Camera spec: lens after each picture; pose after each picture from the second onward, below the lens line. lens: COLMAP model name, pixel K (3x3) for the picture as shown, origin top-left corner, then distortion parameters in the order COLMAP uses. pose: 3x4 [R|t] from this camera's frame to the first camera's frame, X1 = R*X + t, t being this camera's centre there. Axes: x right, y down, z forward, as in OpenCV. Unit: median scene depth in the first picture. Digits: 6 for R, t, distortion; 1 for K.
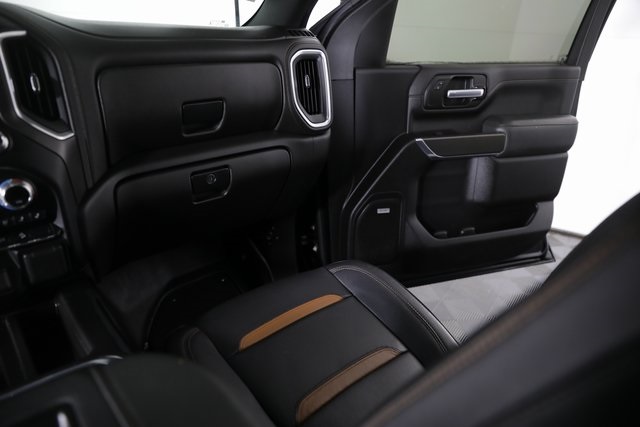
lens RADIAL K [[439.6, 0, 320.0], [0, 439.6, 213.5], [0, 0, 1]] dist [-0.110136, 0.090798]
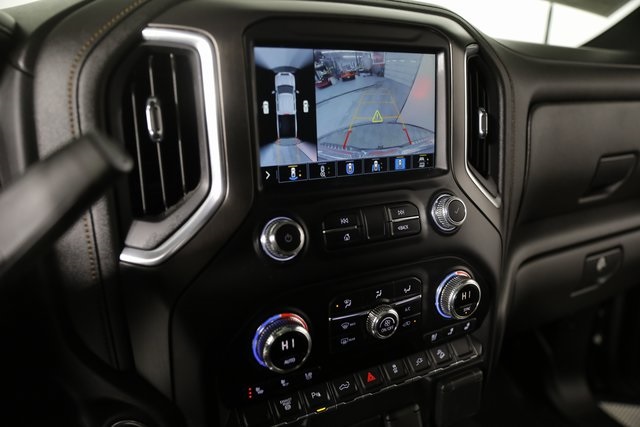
lens RADIAL K [[461.2, 0, 320.0], [0, 461.2, 213.5], [0, 0, 1]] dist [-0.063145, 0.001556]
pose [[0.965739, 0.090480, -0.243231, -0.396893], [-0.106913, 0.992735, -0.055205, -0.054957], [0.236469, 0.079318, 0.968396, 0.149330]]
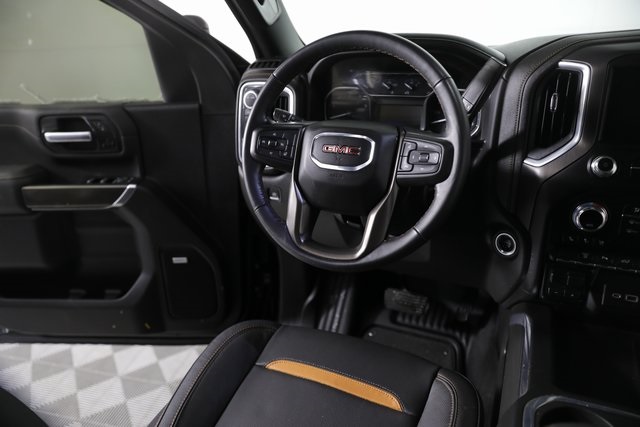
lens RADIAL K [[439.6, 0, 320.0], [0, 439.6, 213.5], [0, 0, 1]] dist [-0.110136, 0.090798]
pose [[0.381656, 0.301795, -0.873647, -0.139538], [-0.317820, 0.930409, 0.182562, 0.017903], [0.867945, 0.207986, 0.451013, -0.113348]]
